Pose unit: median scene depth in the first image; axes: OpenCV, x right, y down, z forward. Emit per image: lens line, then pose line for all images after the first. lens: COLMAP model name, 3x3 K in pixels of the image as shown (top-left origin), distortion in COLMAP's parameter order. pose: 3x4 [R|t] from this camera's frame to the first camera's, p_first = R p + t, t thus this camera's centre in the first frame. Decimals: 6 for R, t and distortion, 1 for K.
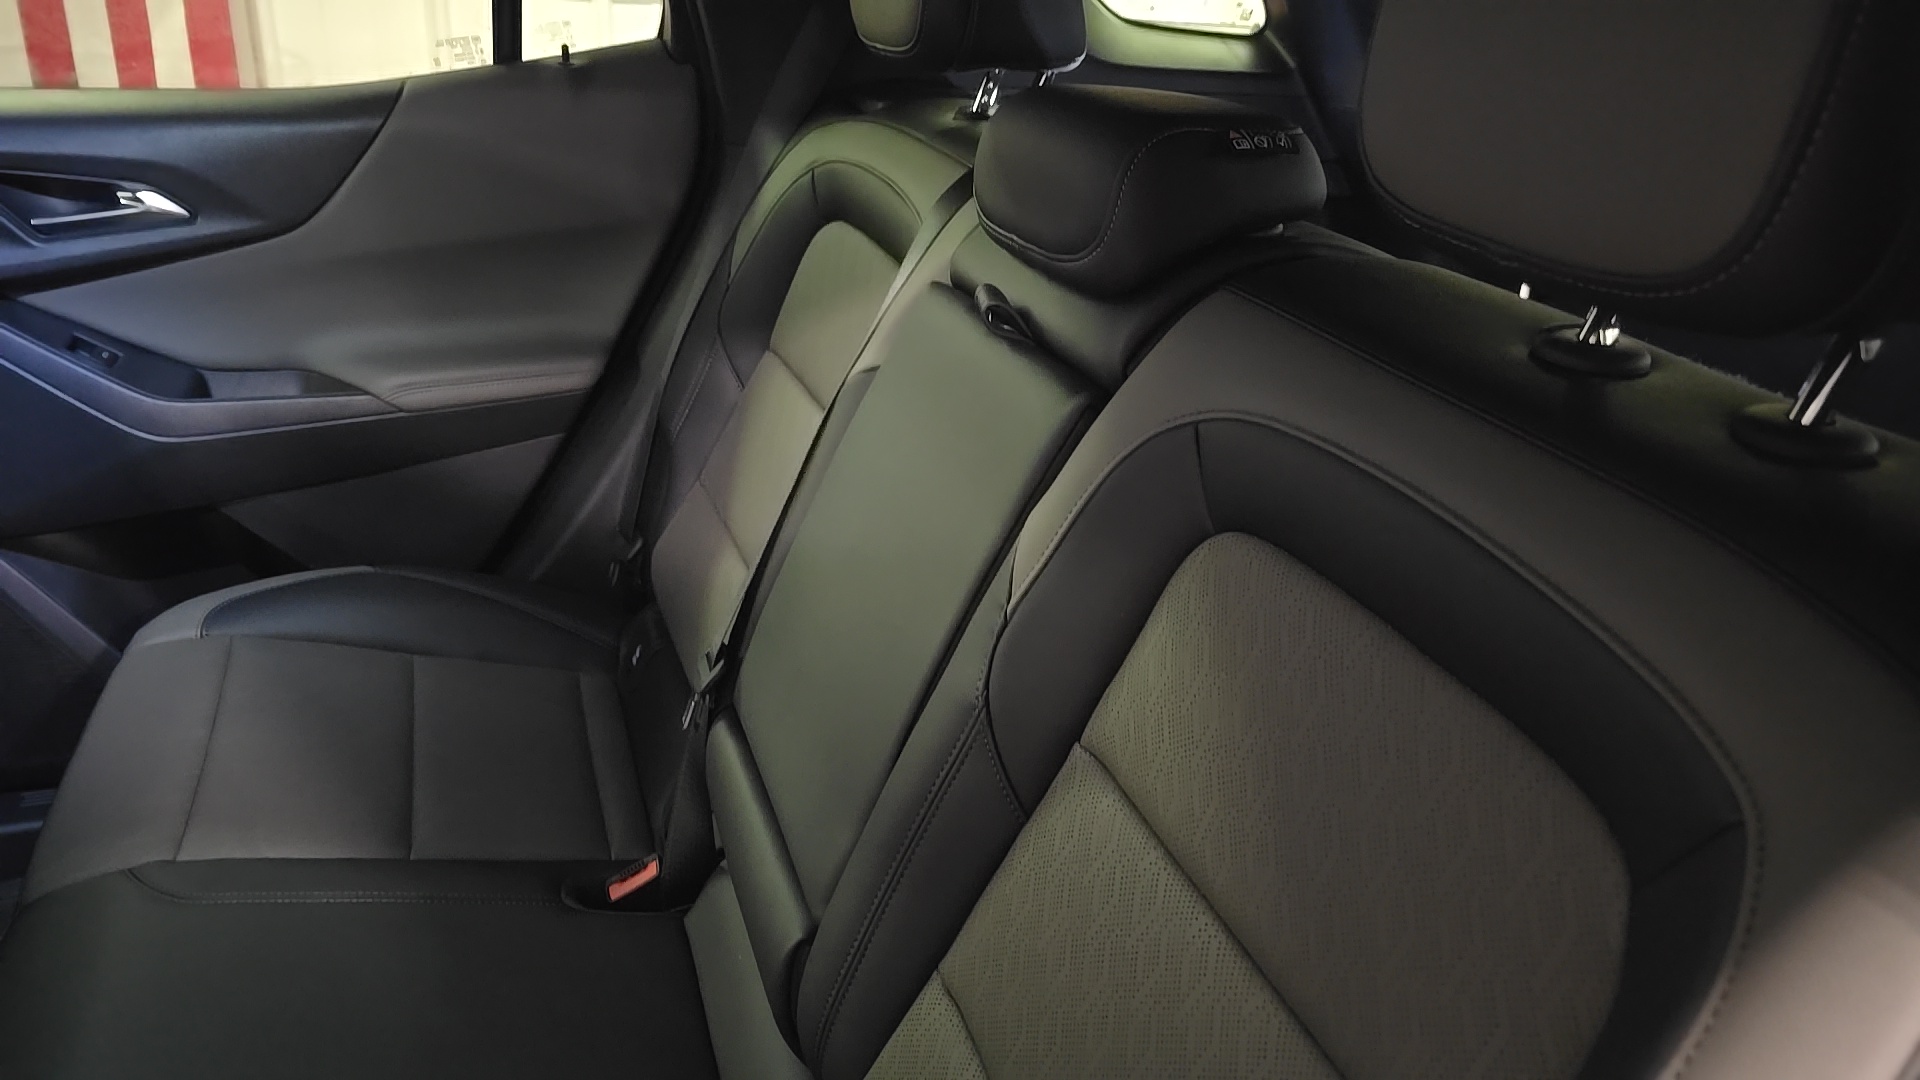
lens RADIAL K [[1298.8, 0, 949.8], [0, 1298.8, 546.7], [0, 0, 1]] dist [0.063603, -0.062249]
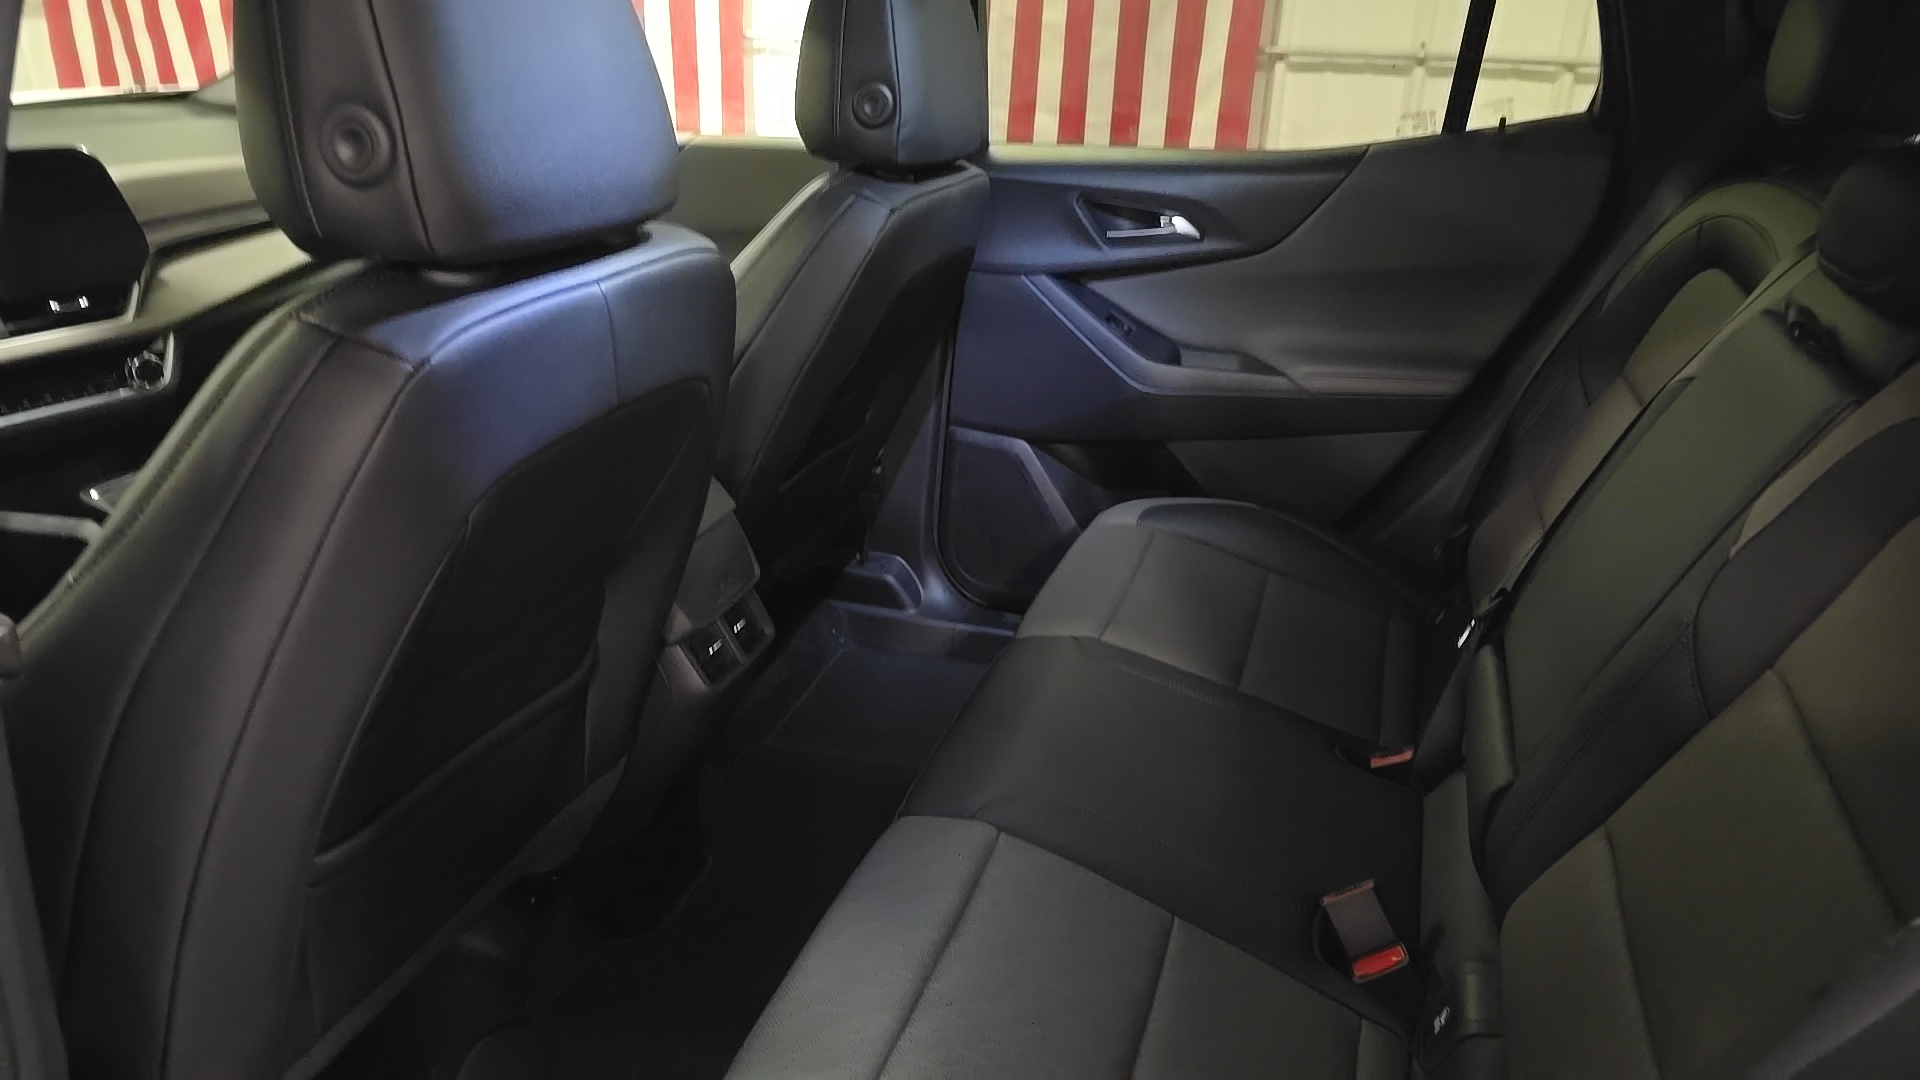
lens RADIAL K [[1298.8, 0, 949.8], [0, 1298.8, 546.7], [0, 0, 1]] dist [0.063603, -0.062249]
pose [[0.780920, 0.199008, -0.592081, 0.115194], [-0.231208, 0.972656, 0.021976, 0.105522], [0.580265, 0.119732, 0.805579, -0.253777]]
